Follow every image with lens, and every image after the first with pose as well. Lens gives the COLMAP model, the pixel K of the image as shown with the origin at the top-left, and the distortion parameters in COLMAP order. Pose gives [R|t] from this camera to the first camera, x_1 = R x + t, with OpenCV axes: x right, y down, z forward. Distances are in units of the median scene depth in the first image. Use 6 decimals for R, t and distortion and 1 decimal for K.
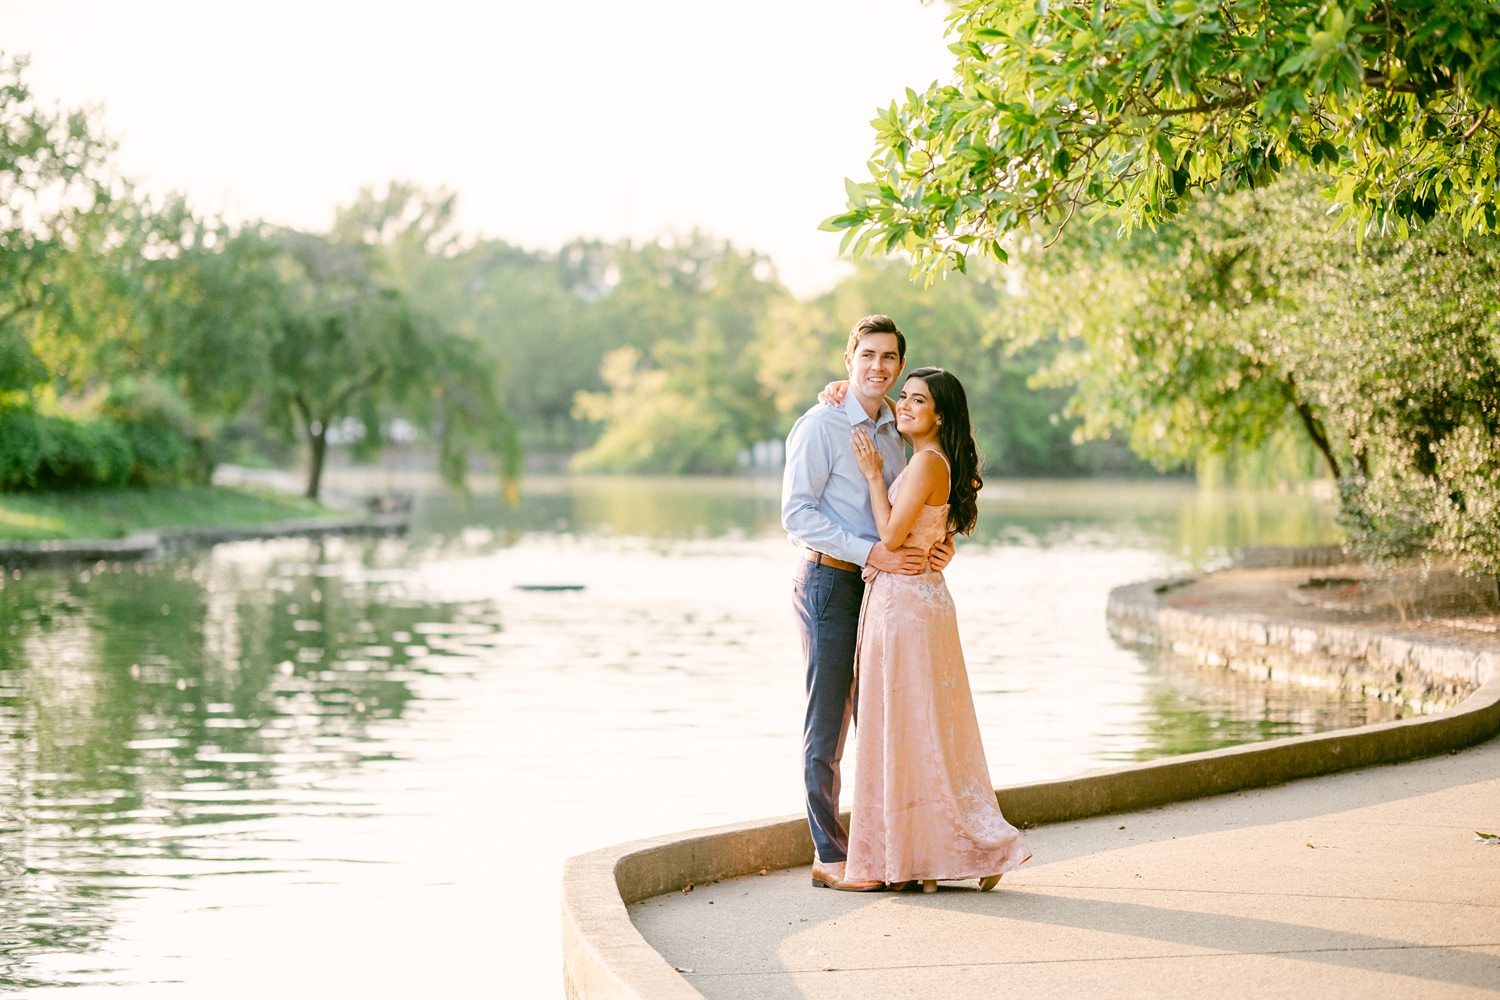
lens RADIAL K [[4050.5, 0, 750.0], [0, 4050.5, 500.0], [0, 0, 1]] dist [0.093020, -0.566446]
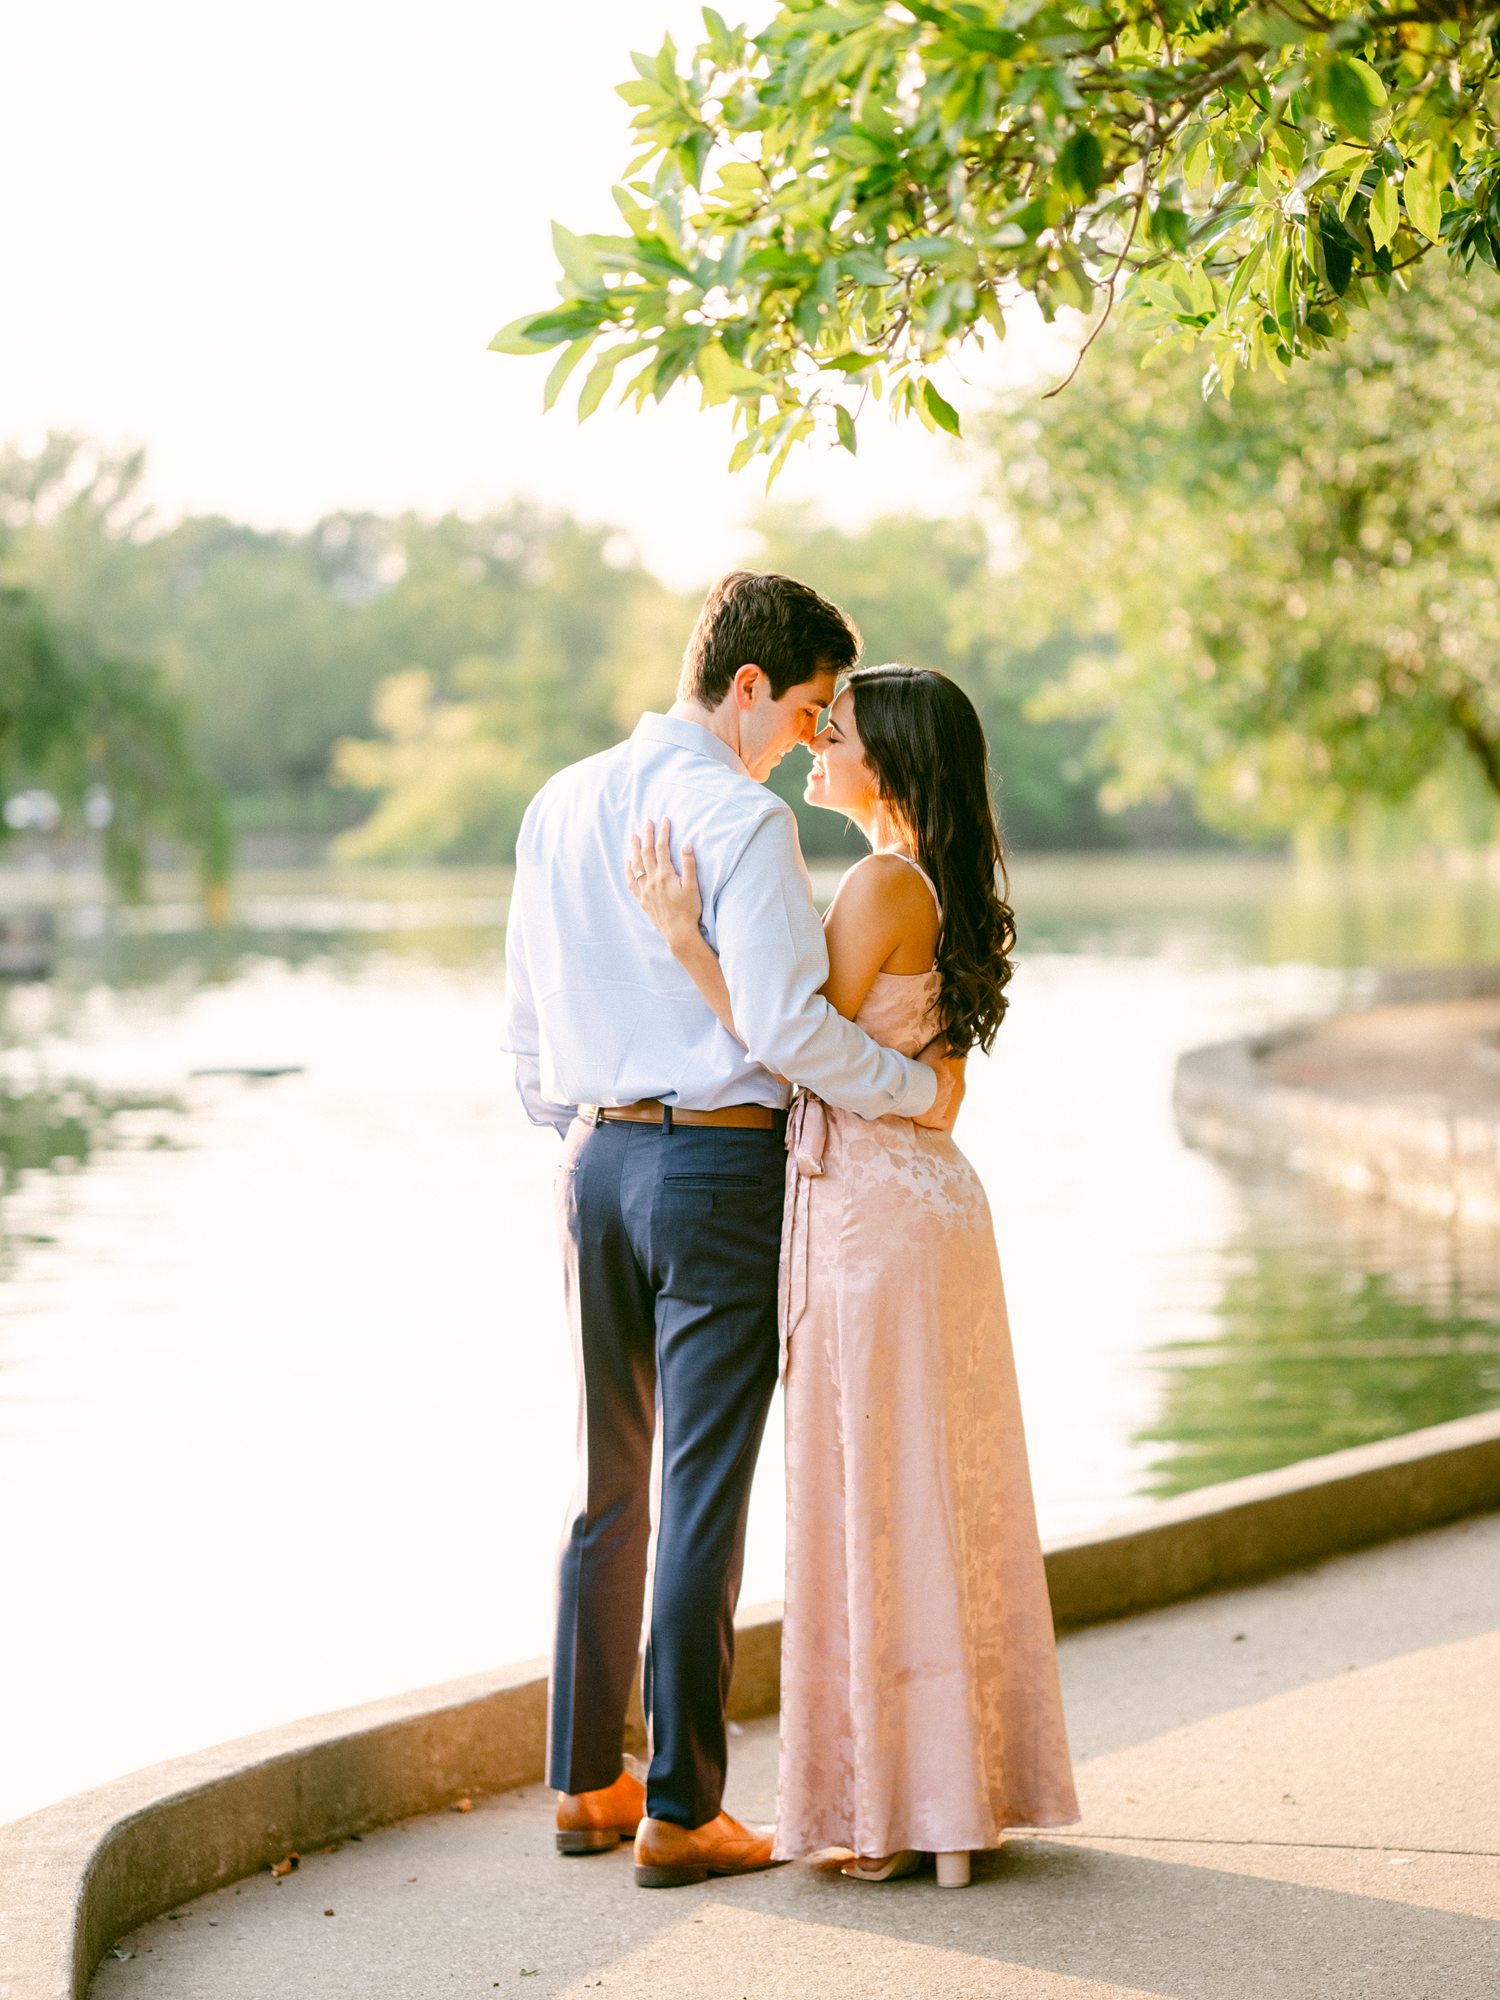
lens RADIAL K [[4962.9, 0, 751.5], [0, 4962.9, 957.6], [0, 0, 1]] dist [-0.001048, -0.012160]
pose [[0.999582, -0.027055, 0.010210, 0.021803], [0.026851, 0.999448, 0.019564, -0.008866], [-0.010733, -0.019282, 0.999756, 0.299156]]
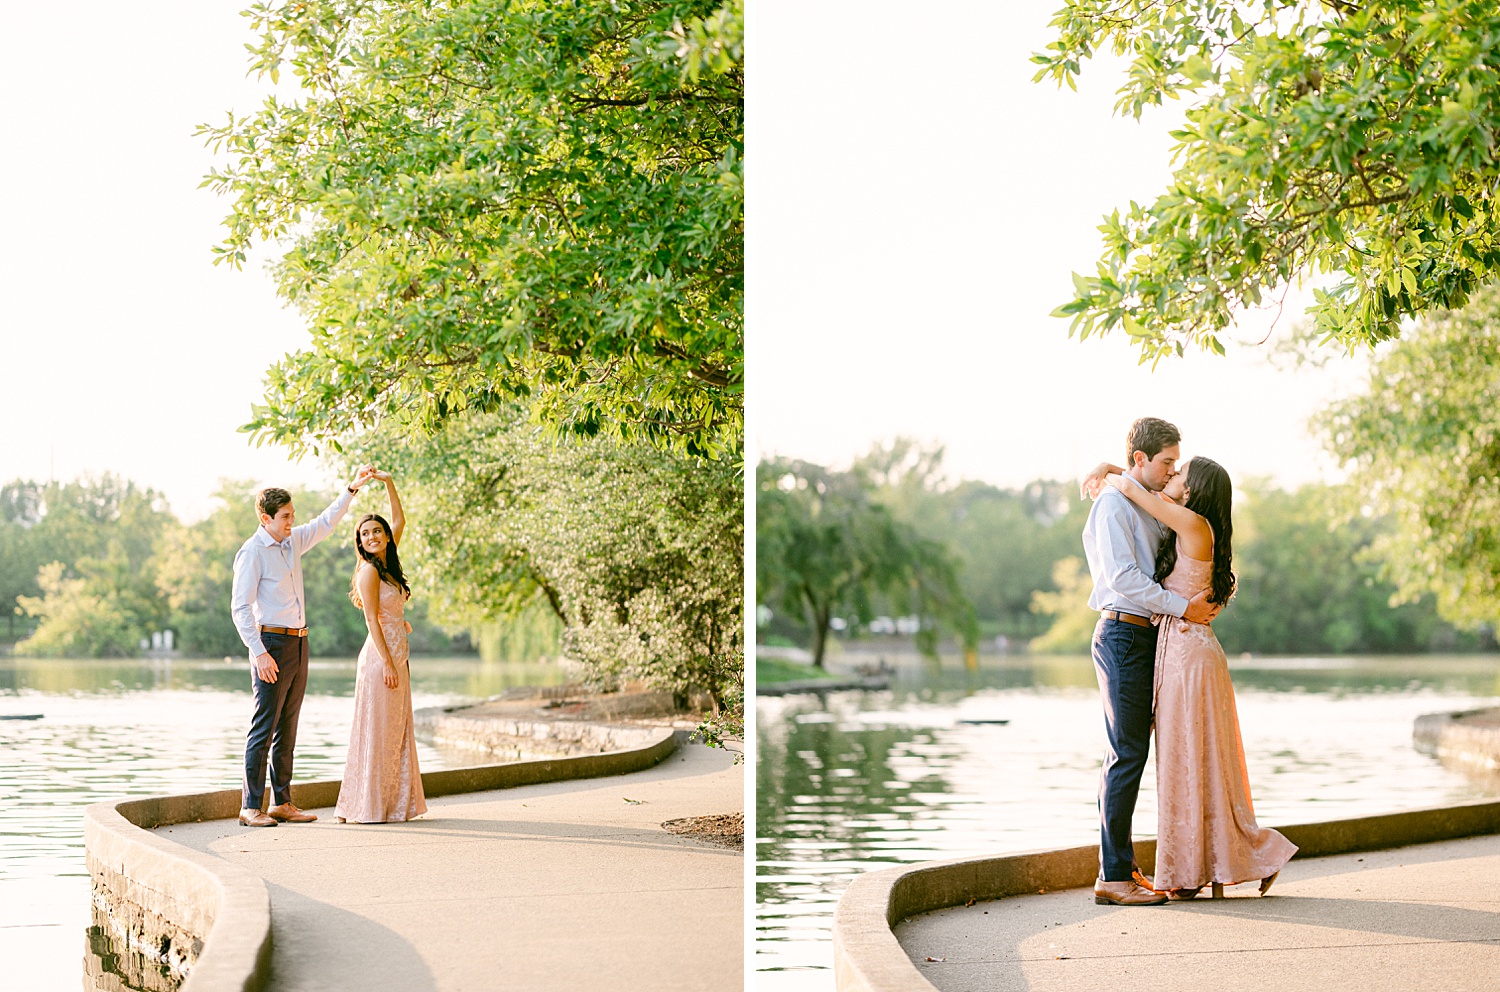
lens RADIAL K [[3834.6, 0, 750.0], [0, 3834.6, 496.0], [0, 0, 1]] dist [-0.277371, 0.572038]
pose [[0.985405, -0.001165, 0.170220, -0.027217], [0.013542, 0.997344, -0.071568, 0.049978], [-0.169685, 0.072829, 0.982804, -0.401598]]
